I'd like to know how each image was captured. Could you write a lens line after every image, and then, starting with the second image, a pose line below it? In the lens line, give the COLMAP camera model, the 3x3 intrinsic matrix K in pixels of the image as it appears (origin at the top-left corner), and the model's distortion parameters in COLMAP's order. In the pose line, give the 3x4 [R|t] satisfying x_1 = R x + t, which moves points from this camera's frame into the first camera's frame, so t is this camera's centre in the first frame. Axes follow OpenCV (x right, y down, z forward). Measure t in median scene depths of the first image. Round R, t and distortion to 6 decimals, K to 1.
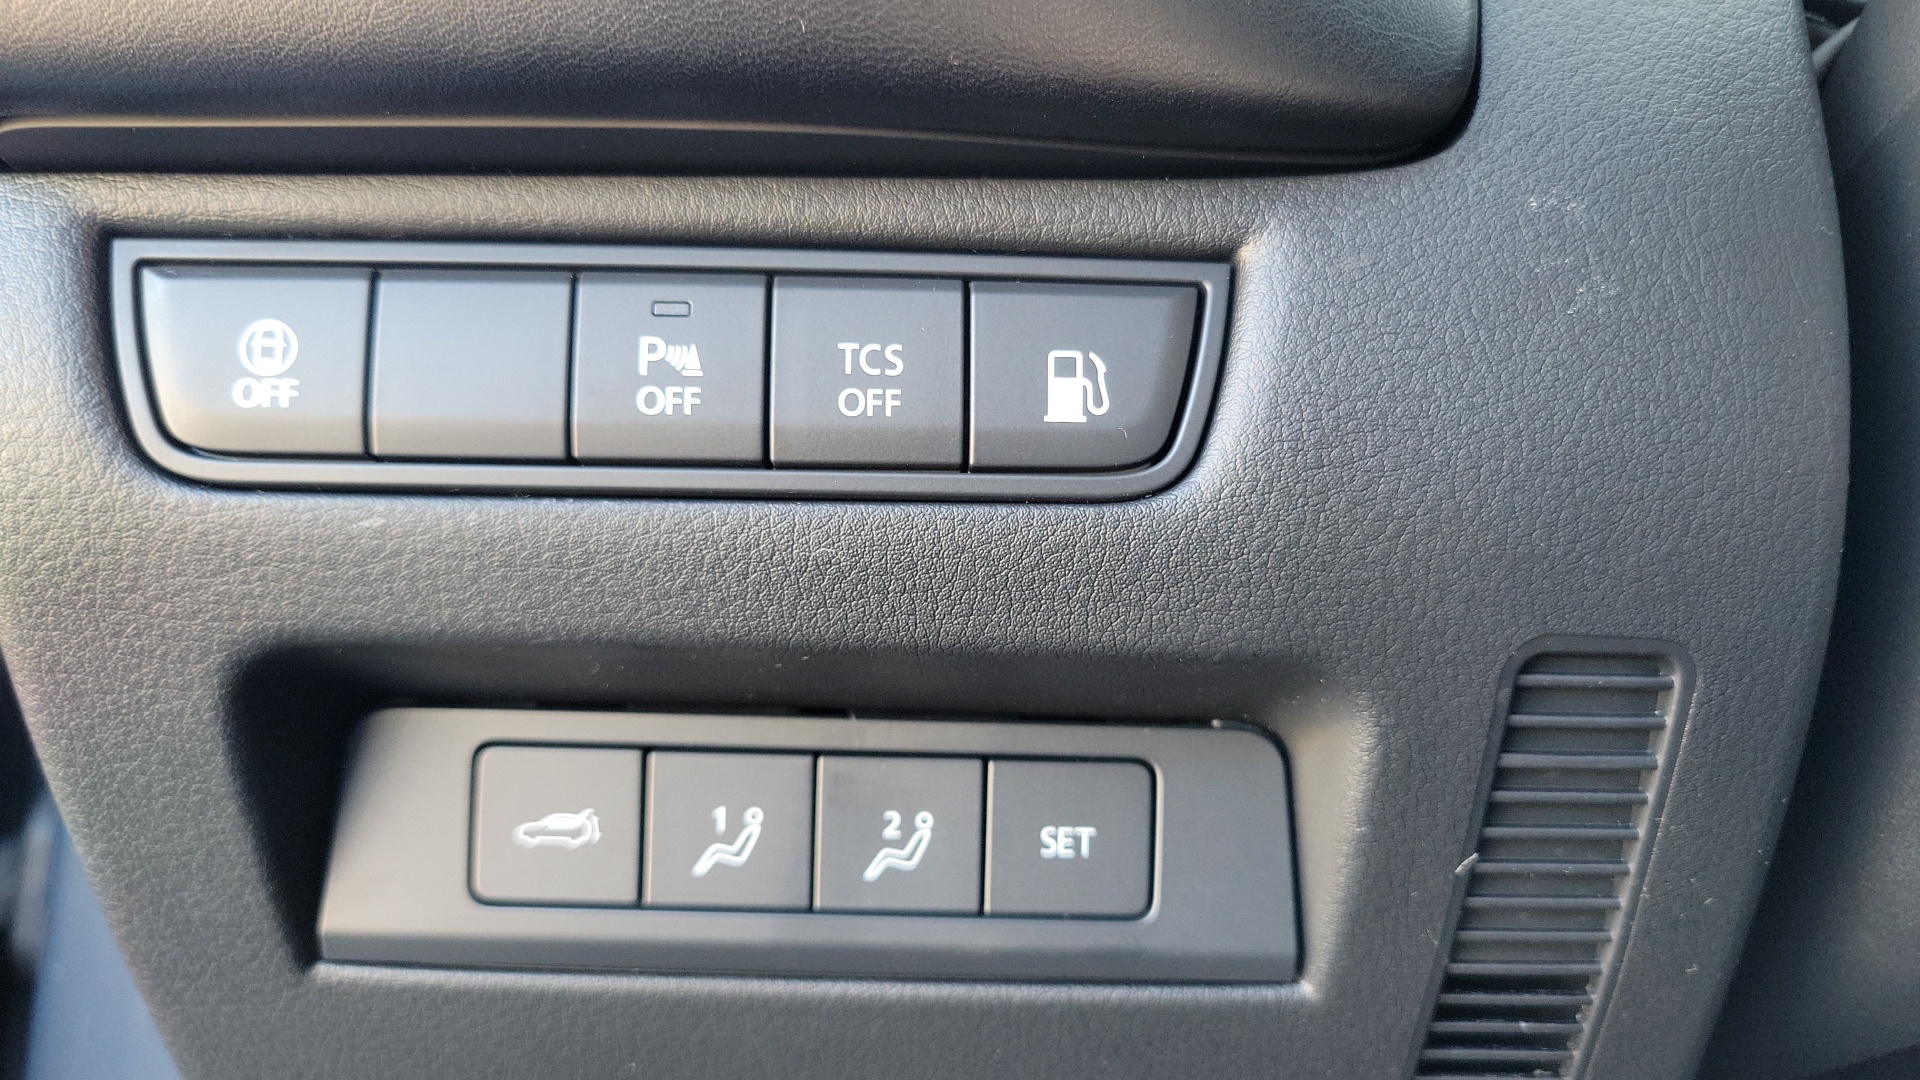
lens RADIAL K [[1454.1, 0, 948.9], [0, 1454.1, 549.4], [0, 0, 1]] dist [0.011030, -0.004962]
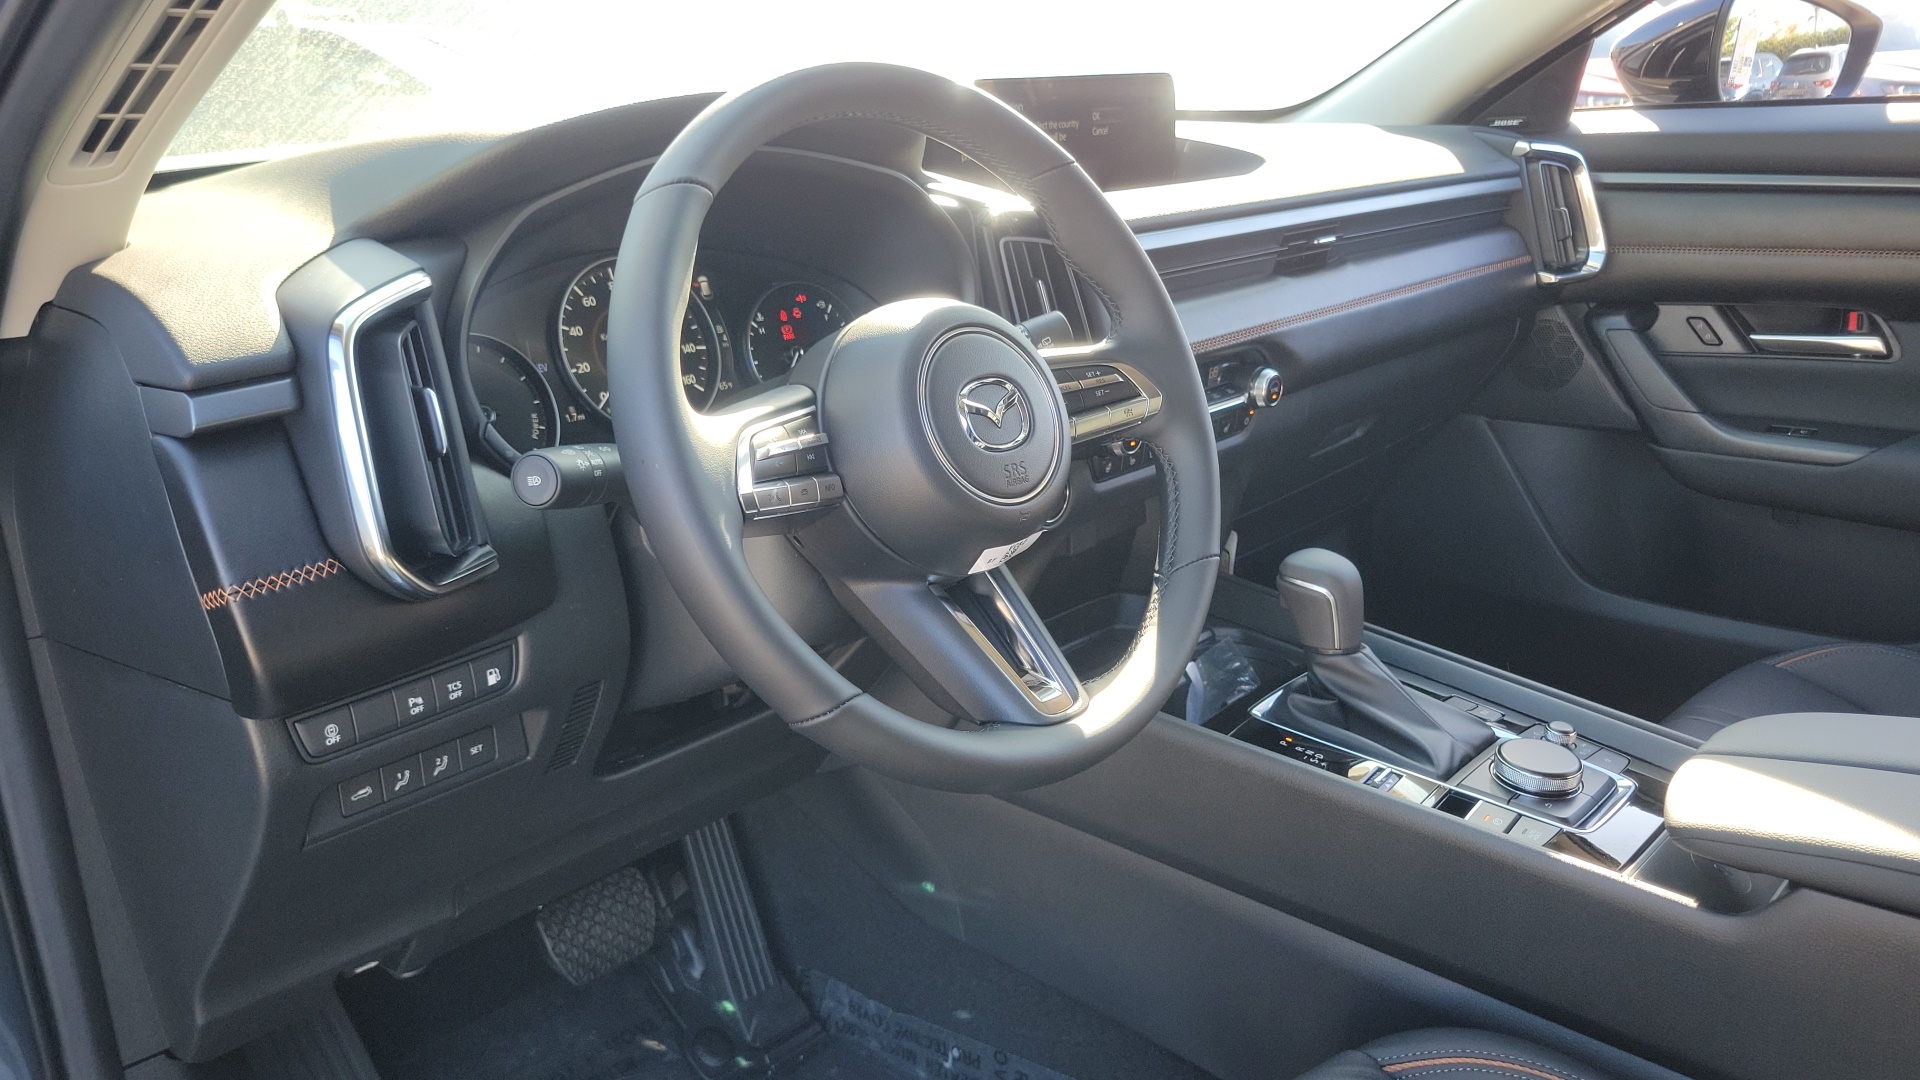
lens RADIAL K [[1426.8, 0, 960.0], [0, 1426.8, 540.0], [0, 0, 1]] dist [0.009511, 0.000627]
pose [[0.672893, -0.260736, 0.692266, -2.031772], [-0.005050, 0.934182, 0.356761, -2.232495], [-0.739723, -0.243558, 0.627287, -2.998998]]
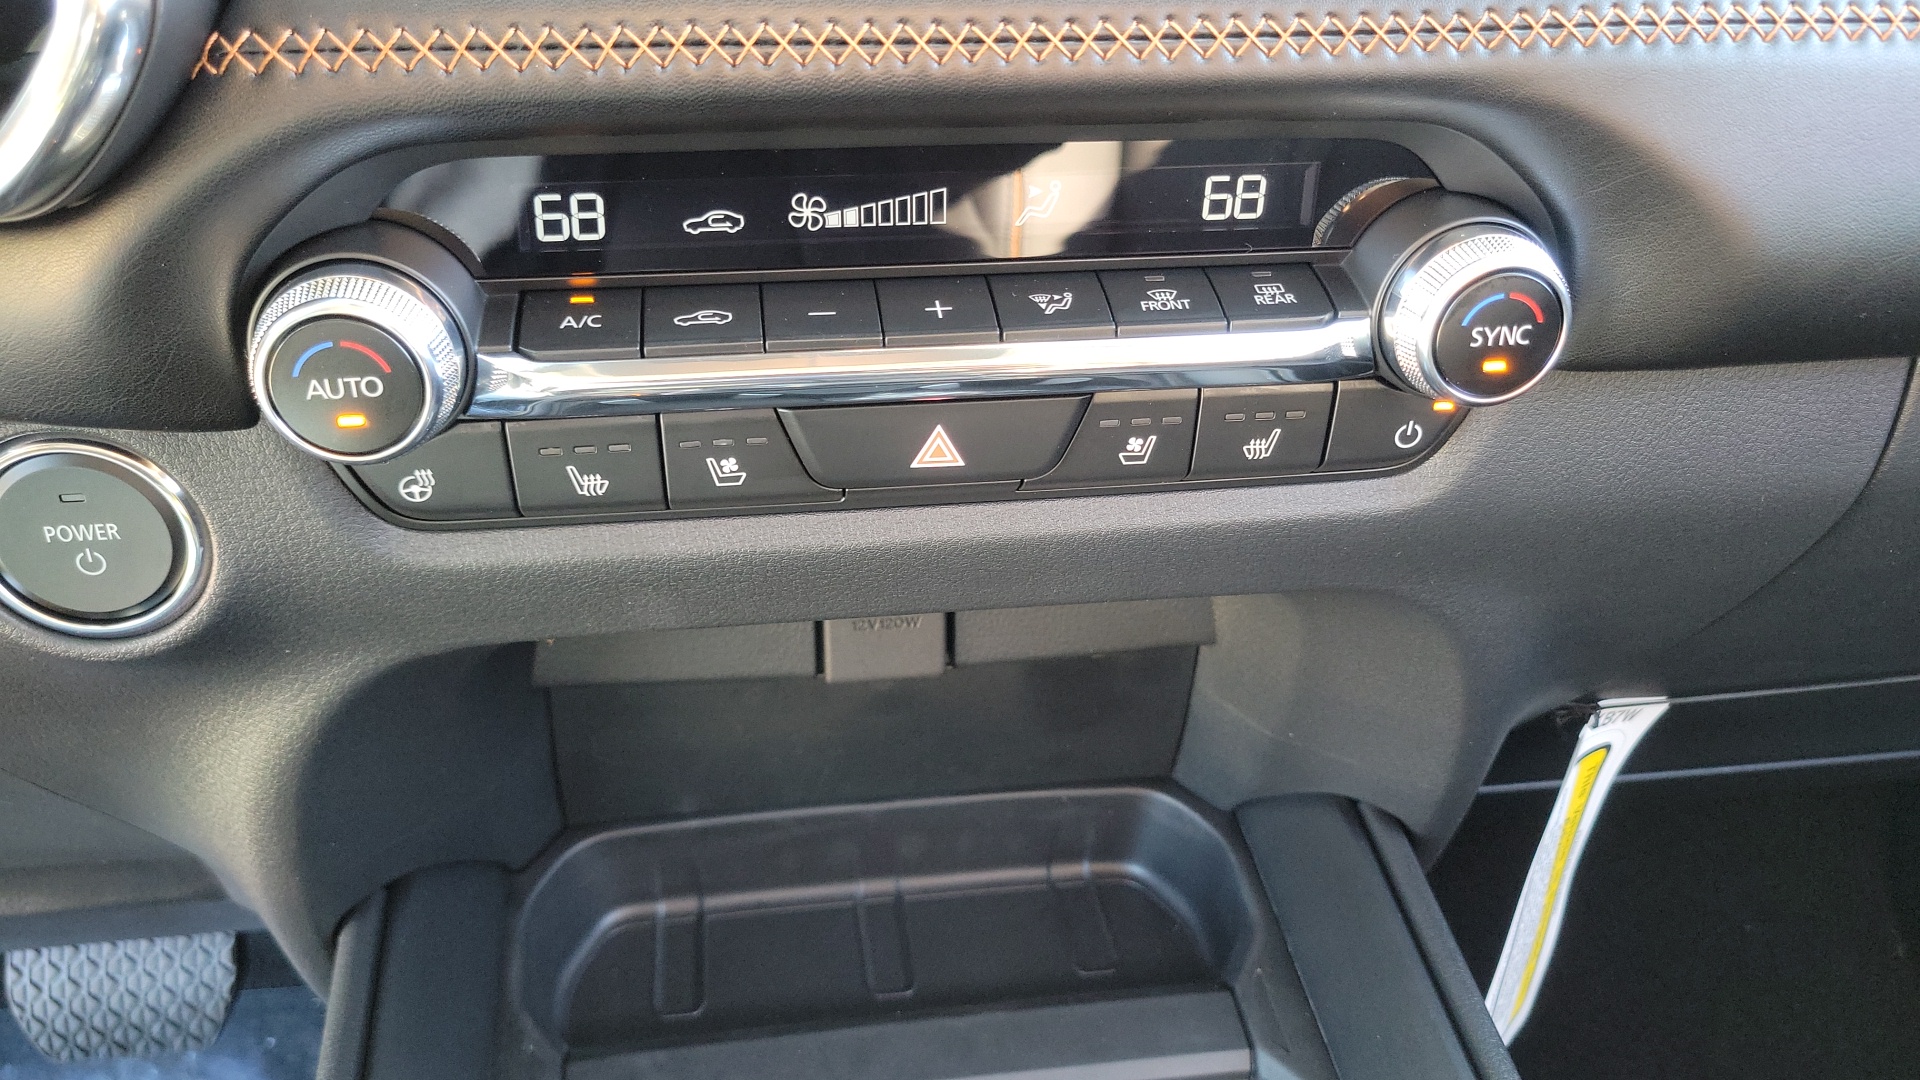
lens RADIAL K [[1468.8, 0, 964.5], [0, 1468.8, 534.3], [0, 0, 1]] dist [0.005891, 0.001646]
pose [[0.986953, -0.077207, 0.141289, 3.713357], [-0.003885, 0.865853, 0.500283, -0.919713], [-0.160961, -0.494305, 0.854256, -0.728524]]
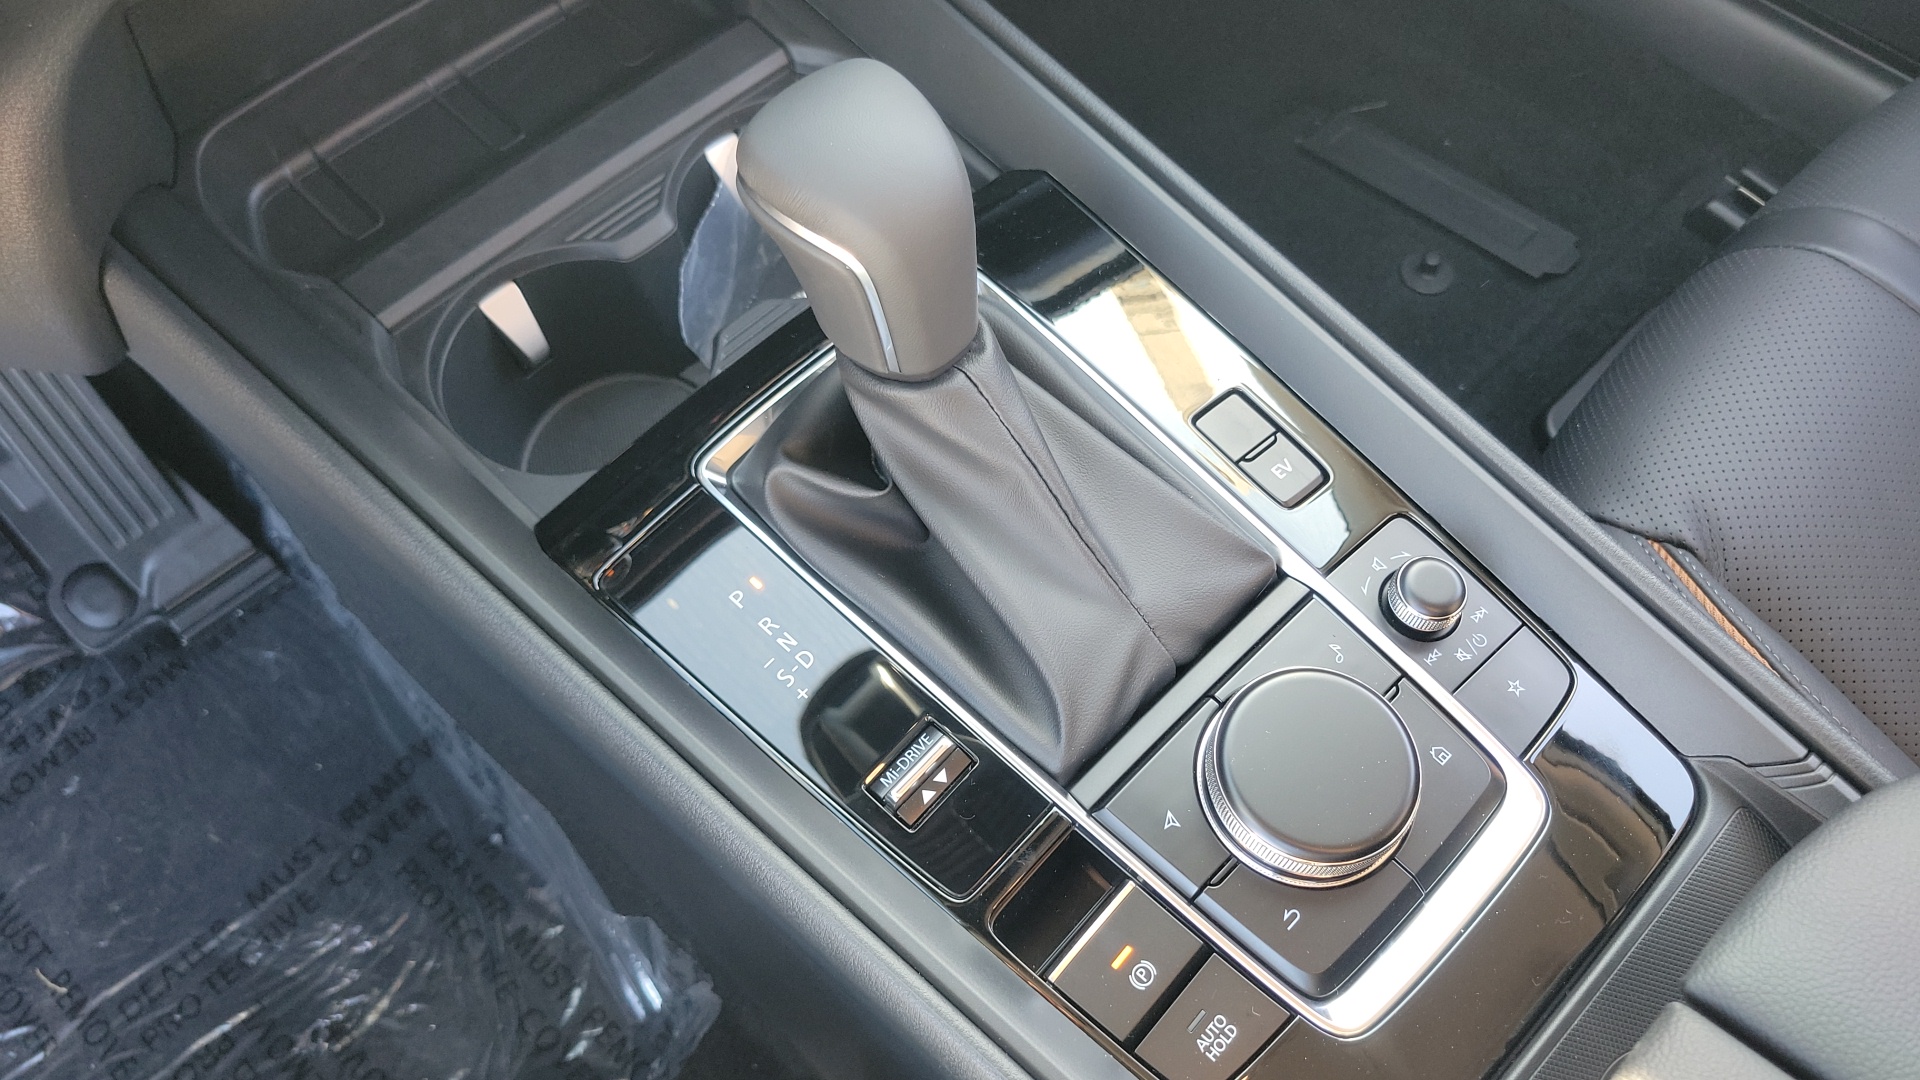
lens RADIAL K [[1468.8, 0, 964.5], [0, 1468.8, 534.3], [0, 0, 1]] dist [0.005891, 0.001646]
pose [[0.704565, -0.627035, 0.332287, 2.873743], [-0.007534, 0.461613, 0.887050, -1.482093], [-0.709600, -0.627487, 0.320512, -1.259543]]
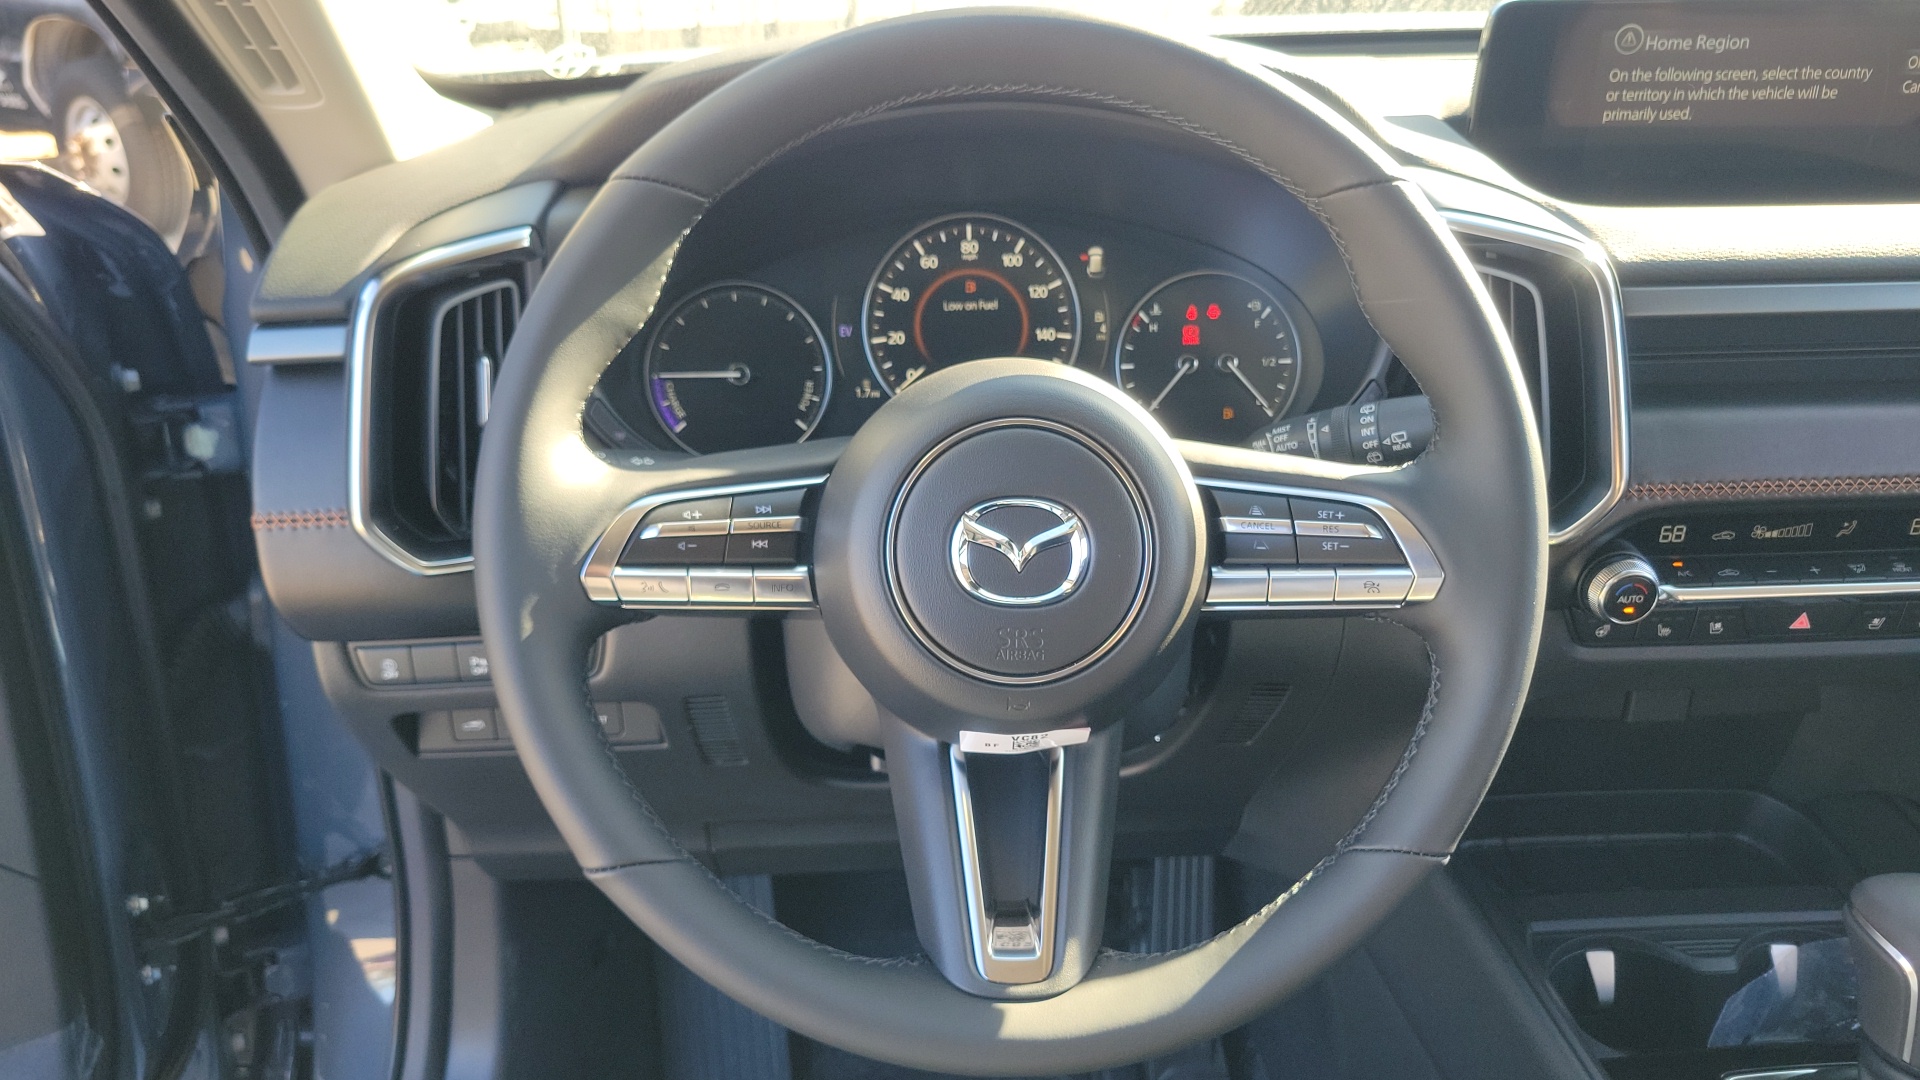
lens RADIAL K [[1454.1, 0, 948.9], [0, 1454.1, 549.4], [0, 0, 1]] dist [0.011030, -0.004962]
pose [[0.998147, -0.048180, 0.037169, 1.118256], [0.026598, 0.894820, 0.445634, -2.425292], [-0.054731, -0.443819, 0.894443, -2.987474]]
